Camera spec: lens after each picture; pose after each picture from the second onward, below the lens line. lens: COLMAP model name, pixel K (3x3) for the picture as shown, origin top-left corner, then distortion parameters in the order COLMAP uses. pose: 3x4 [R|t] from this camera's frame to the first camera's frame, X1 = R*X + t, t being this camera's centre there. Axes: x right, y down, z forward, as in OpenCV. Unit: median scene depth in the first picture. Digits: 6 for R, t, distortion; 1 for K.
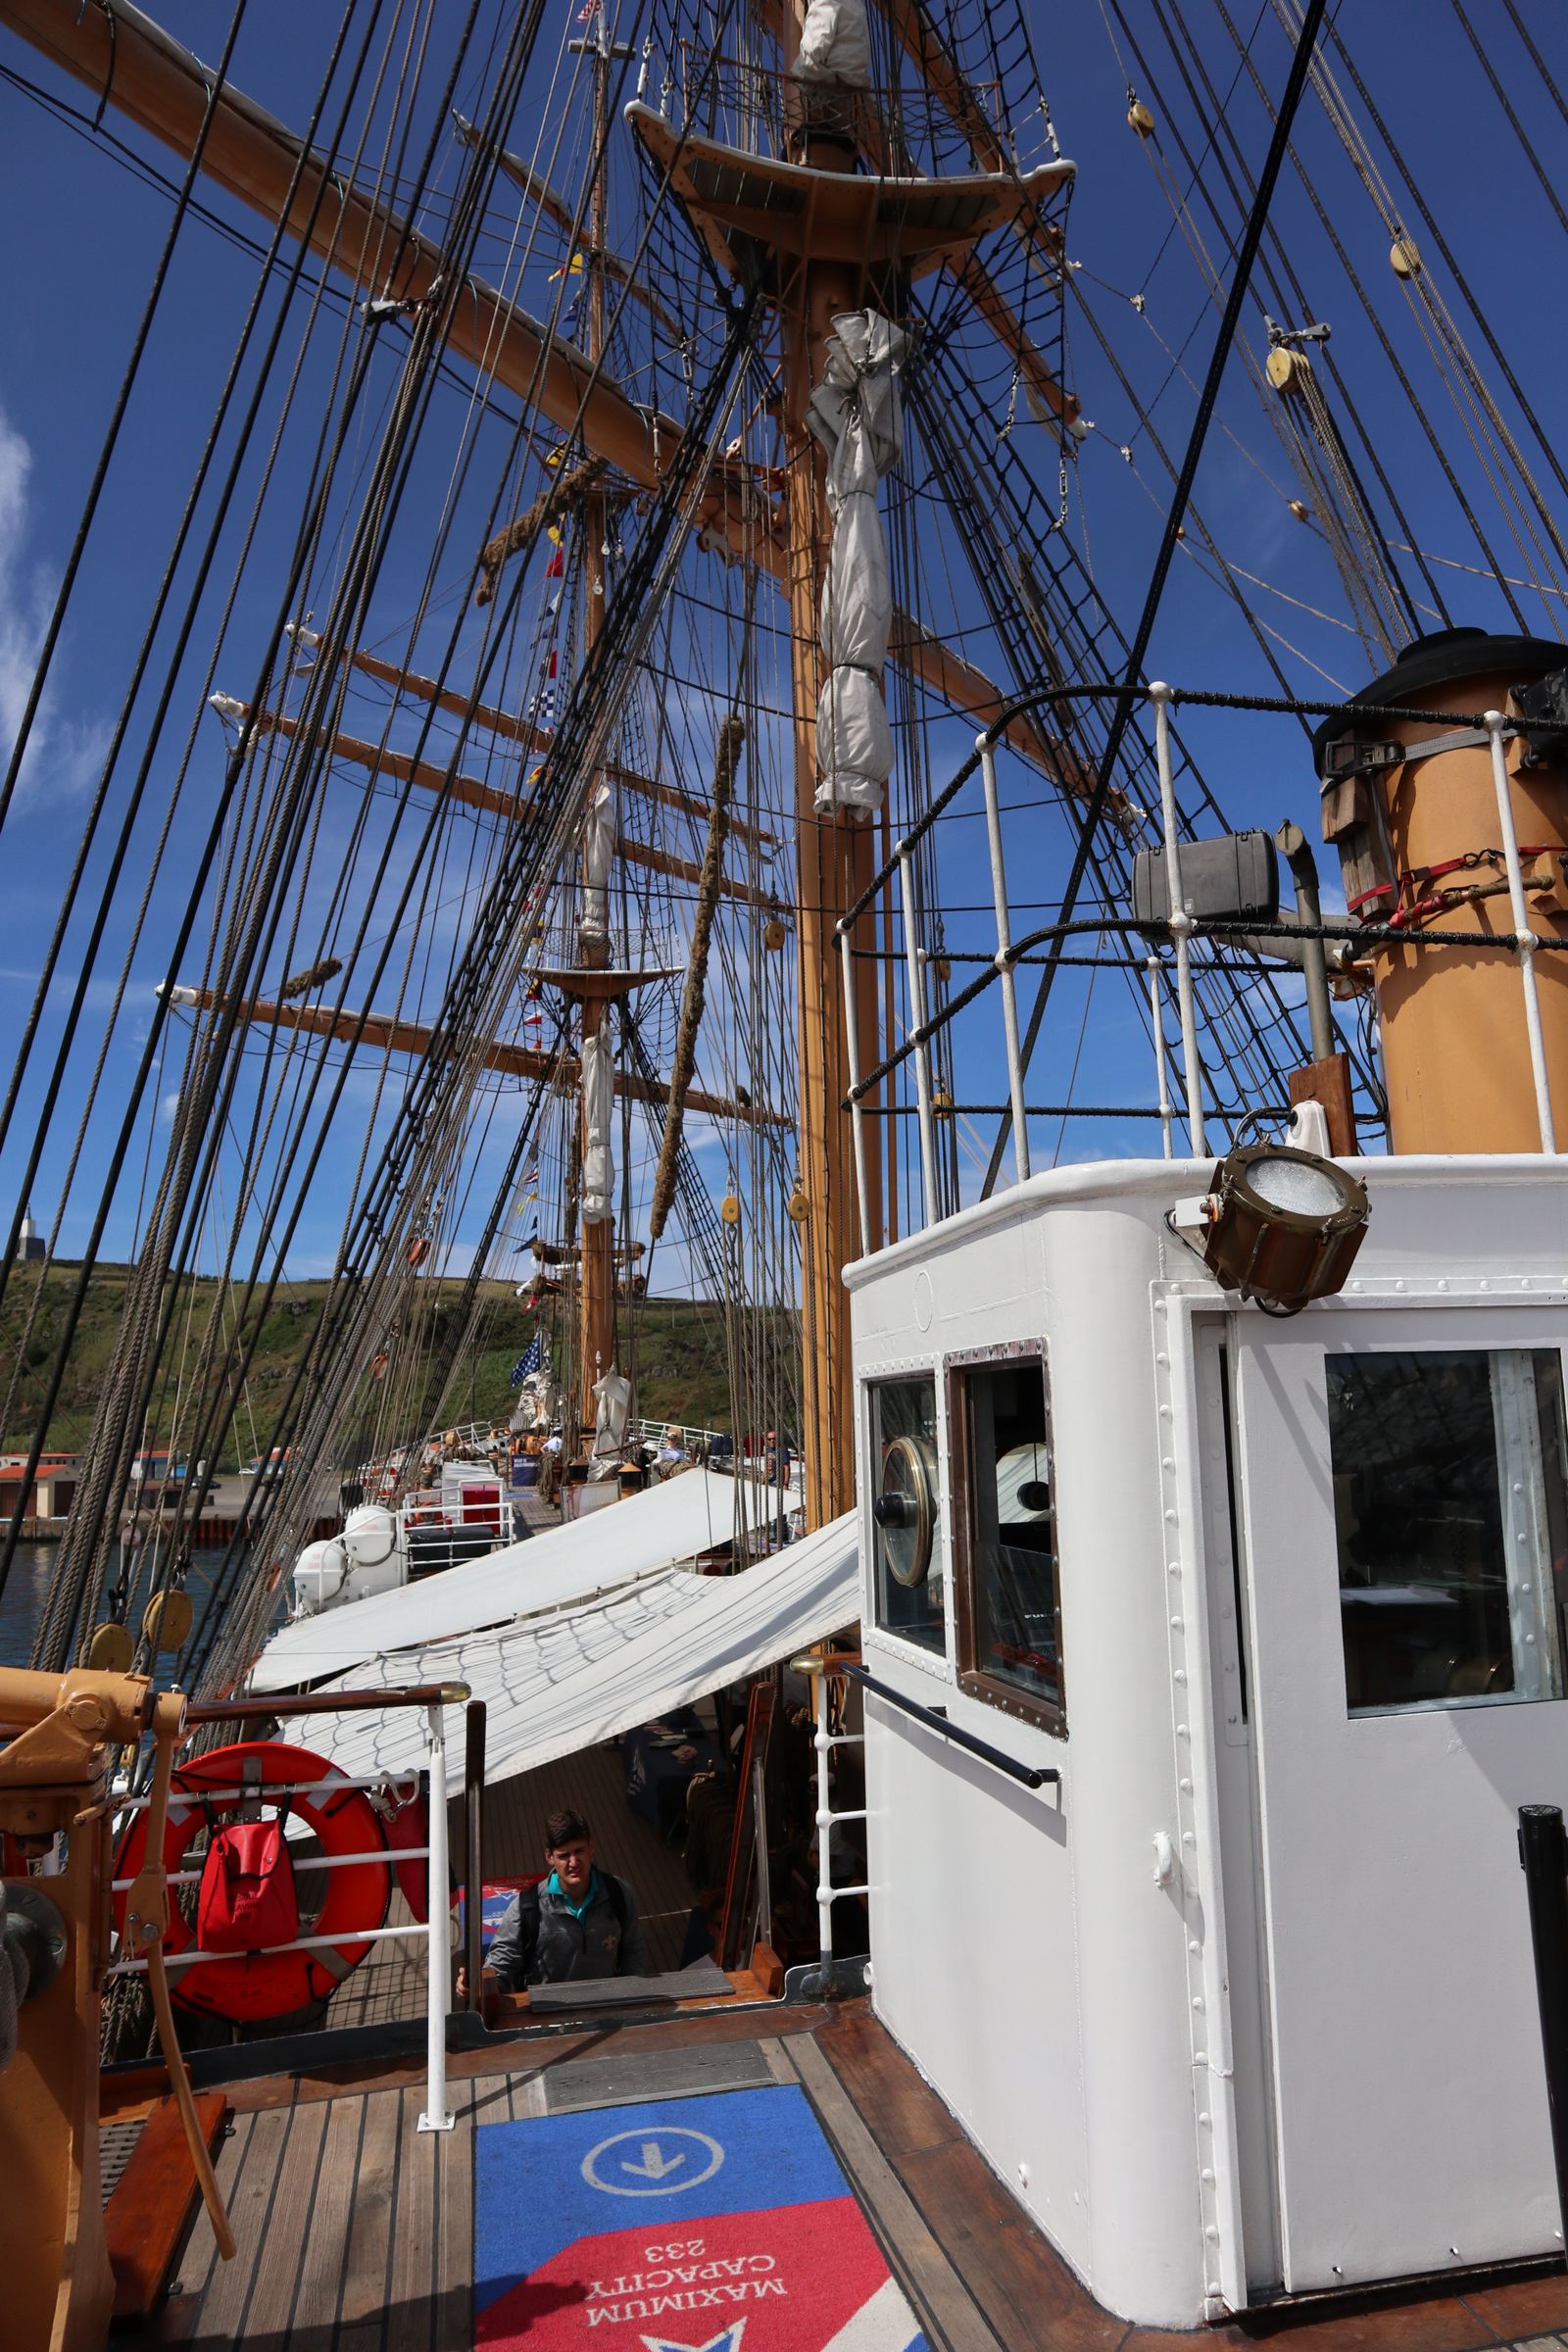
lens RADIAL K [[1614.7, 0, 784.0], [0, 1614.7, 1176.0], [0, 0, 1]] dist [-0.138707, 0.095472]
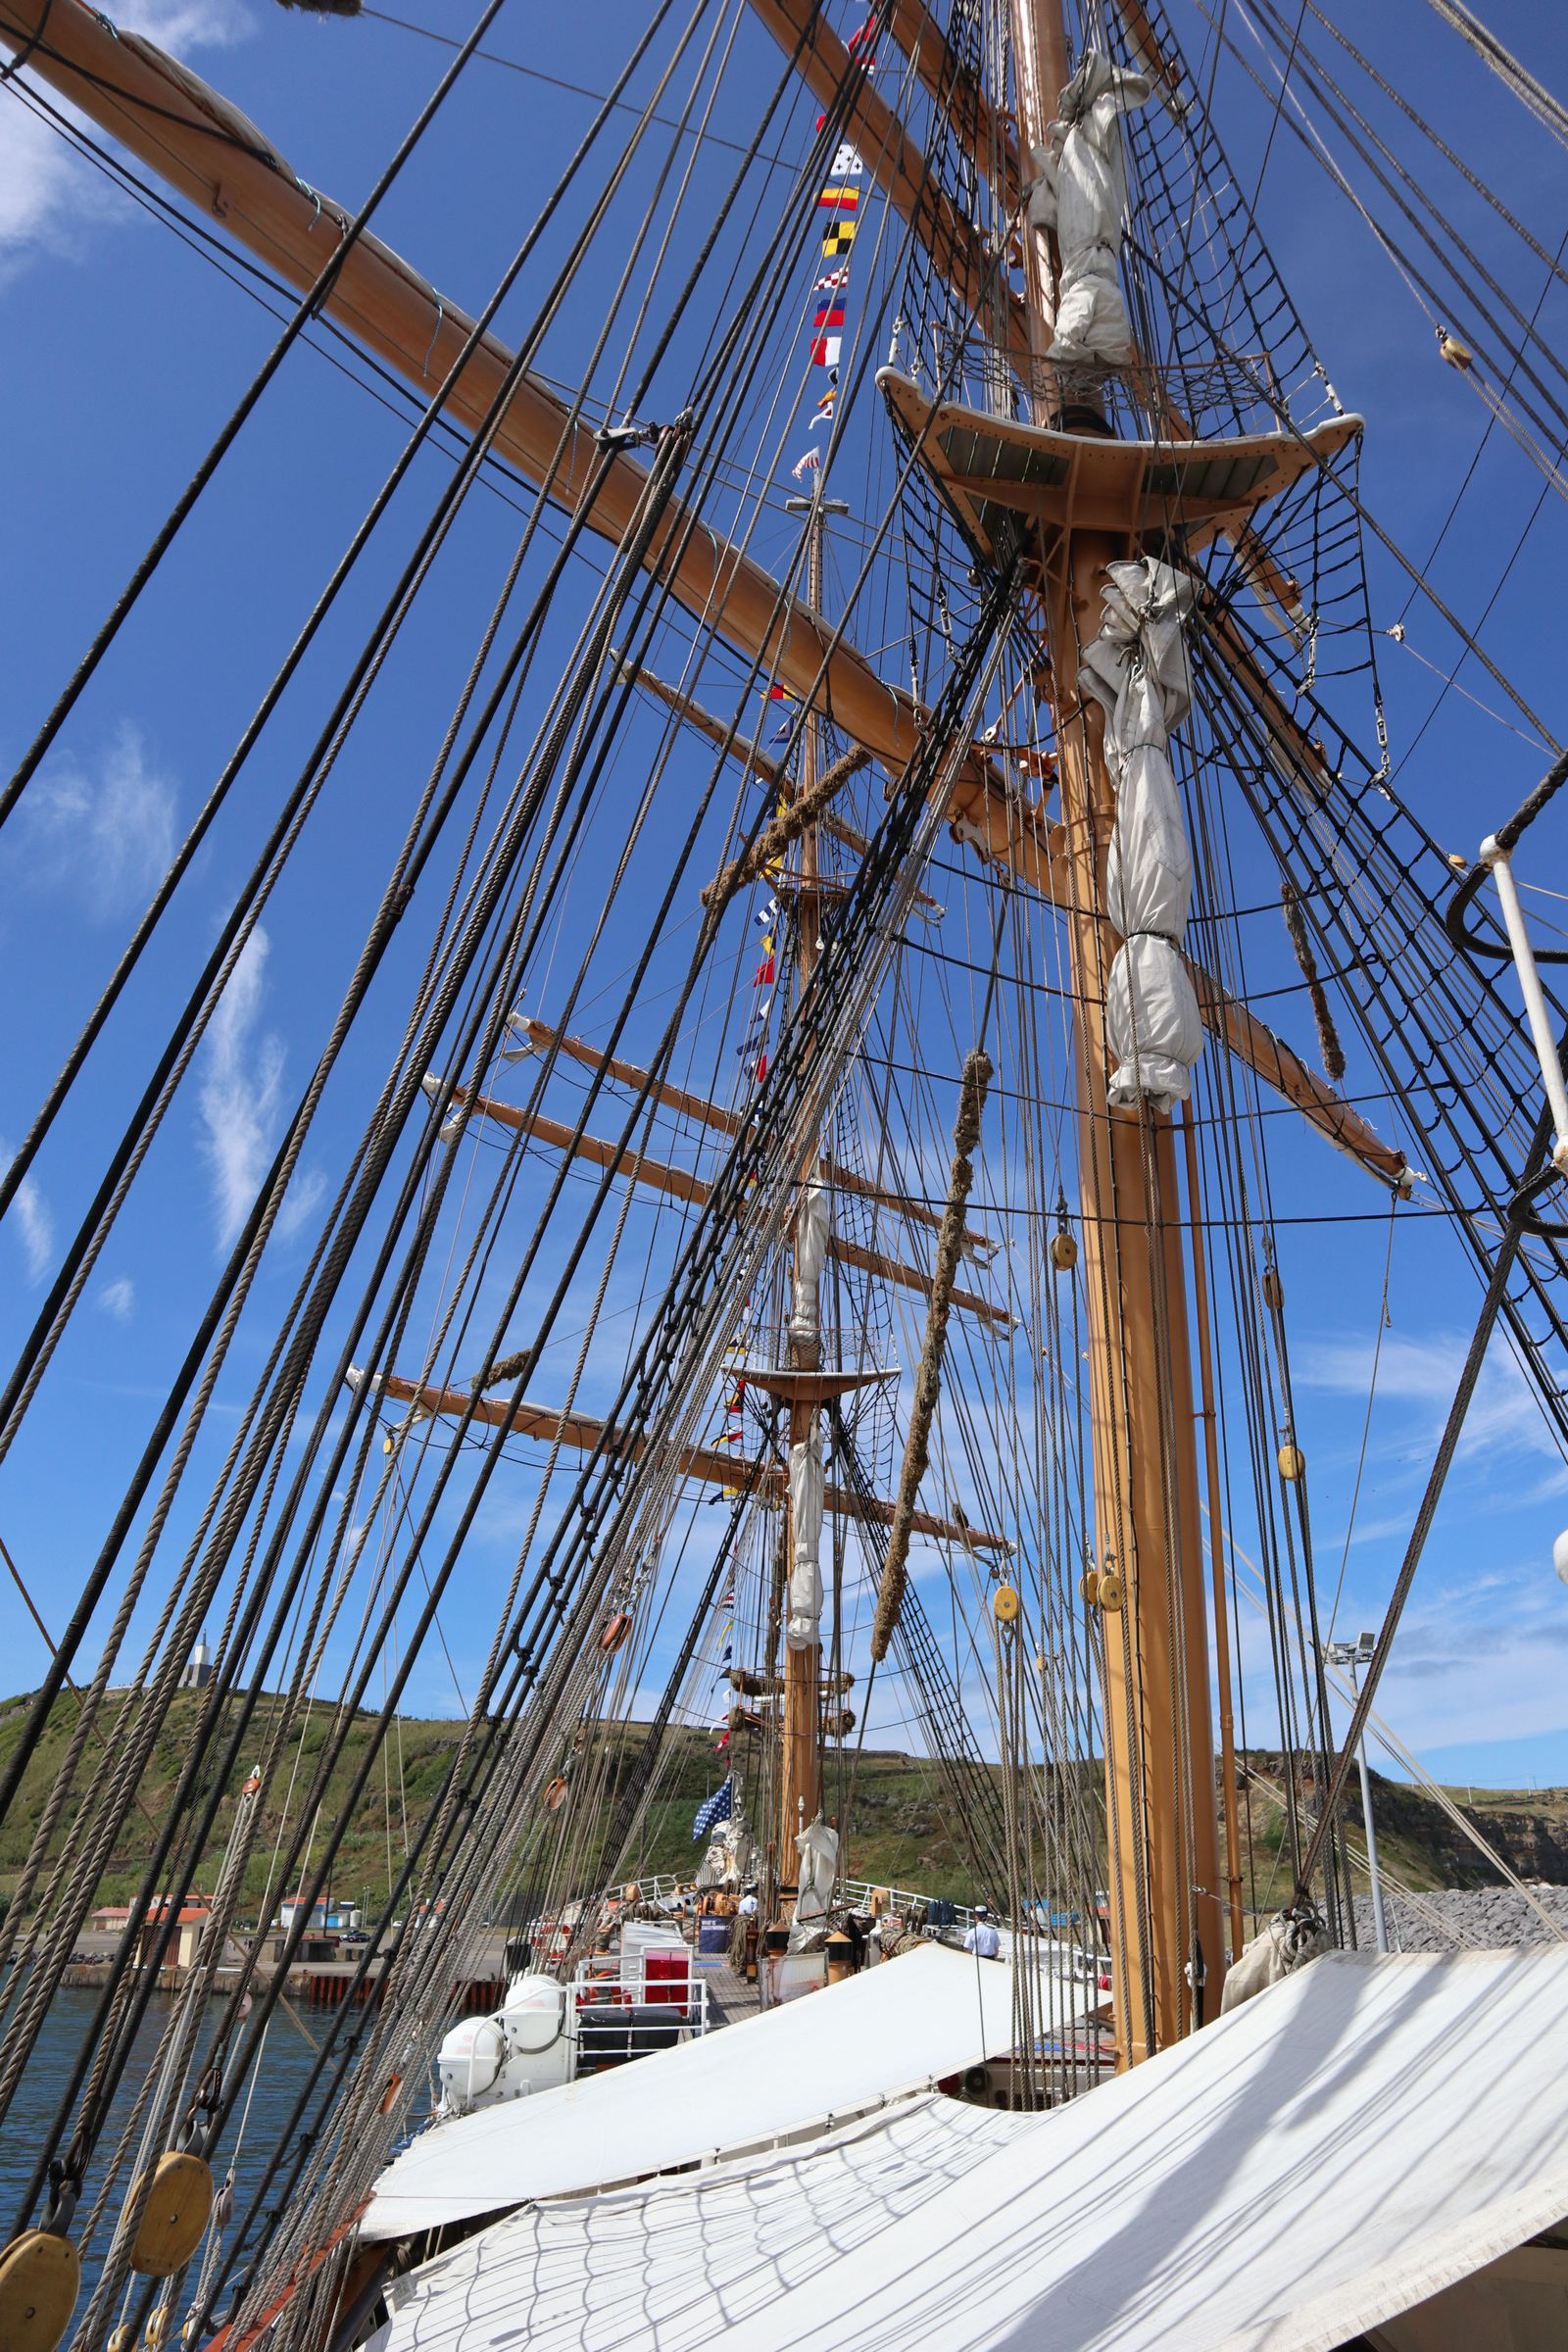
lens RADIAL K [[1614.7, 0, 784.0], [0, 1614.7, 1176.0], [0, 0, 1]] dist [-0.138707, 0.095472]
pose [[0.992937, -0.011586, -0.118078, -0.030473], [-0.020329, 0.963889, -0.265528, 0.018943], [0.116891, 0.266053, 0.956845, 0.123732]]
